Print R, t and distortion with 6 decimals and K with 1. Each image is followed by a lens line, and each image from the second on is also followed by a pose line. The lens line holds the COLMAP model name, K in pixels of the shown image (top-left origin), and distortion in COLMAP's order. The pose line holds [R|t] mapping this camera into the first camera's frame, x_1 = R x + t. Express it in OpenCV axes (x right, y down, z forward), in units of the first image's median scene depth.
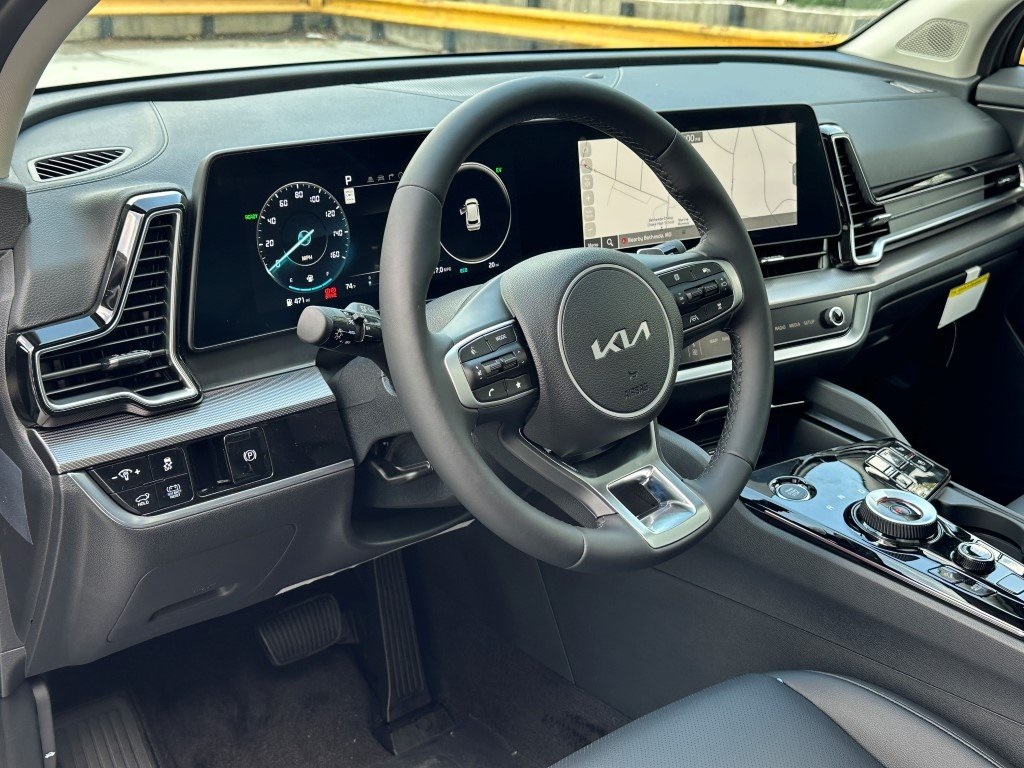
lens RADIAL K [[1305.2, 0, 515.4], [0, 1305.2, 388.7], [0, 0, 1]] dist [0.142543, 0.000000]
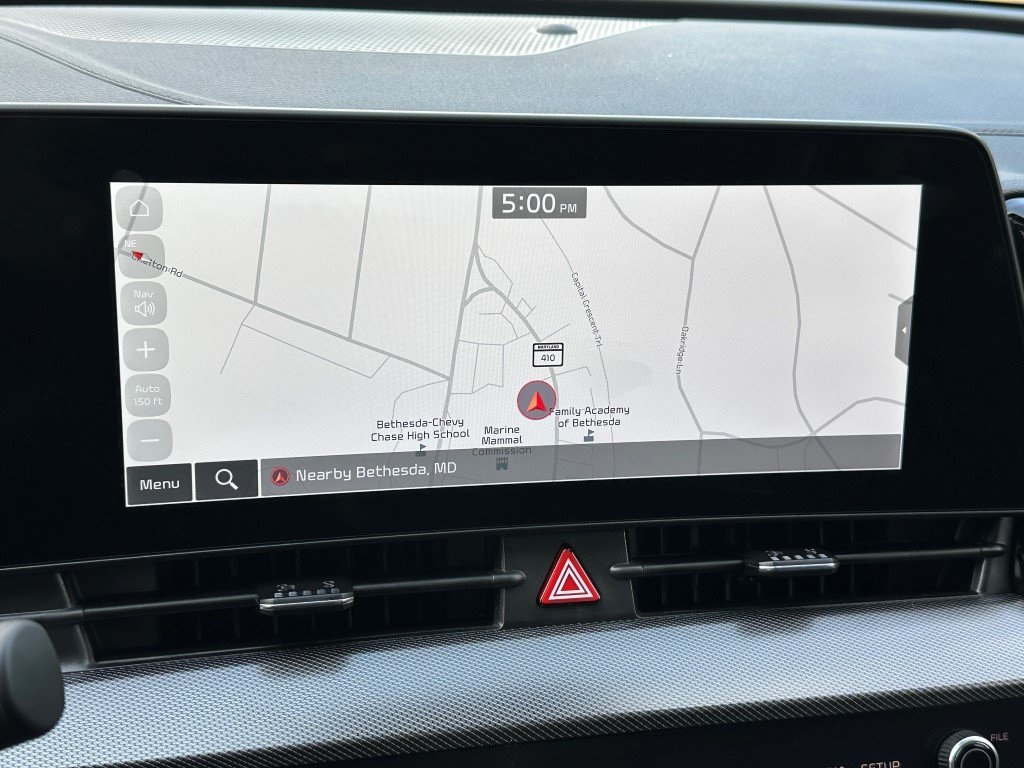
lens RADIAL K [[1239.1, 0, 512.2], [0, 1239.1, 383.8], [0, 0, 1]] dist [0.095594, 0.000000]
pose [[0.928829, 0.136520, -0.344441, 0.250215], [-0.139578, 0.990081, 0.016029, -0.150957], [0.343213, 0.033188, 0.938671, 0.707663]]
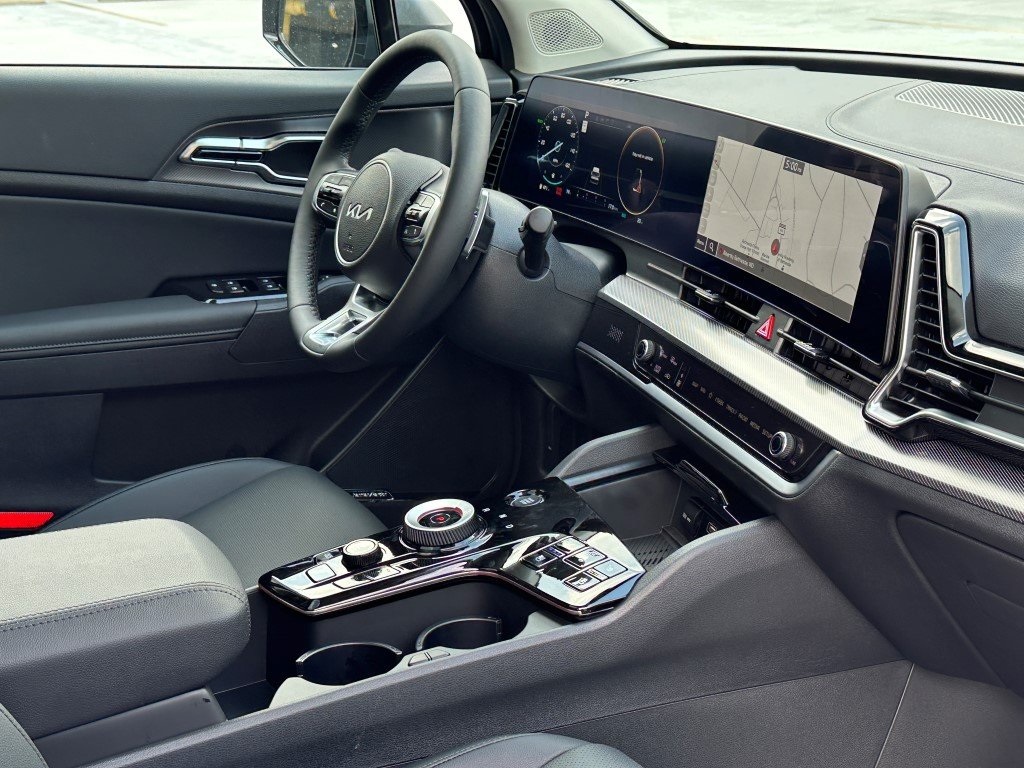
lens RADIAL K [[1408.1, 0, 512.9], [0, 1408.1, 381.6], [0, 0, 1]] dist [0.074883, 0.000000]
pose [[-0.266438, 0.270240, -0.925192, 1.073157], [-0.333575, 0.874718, 0.351561, -0.334511], [0.904289, 0.402291, -0.142913, 1.043950]]
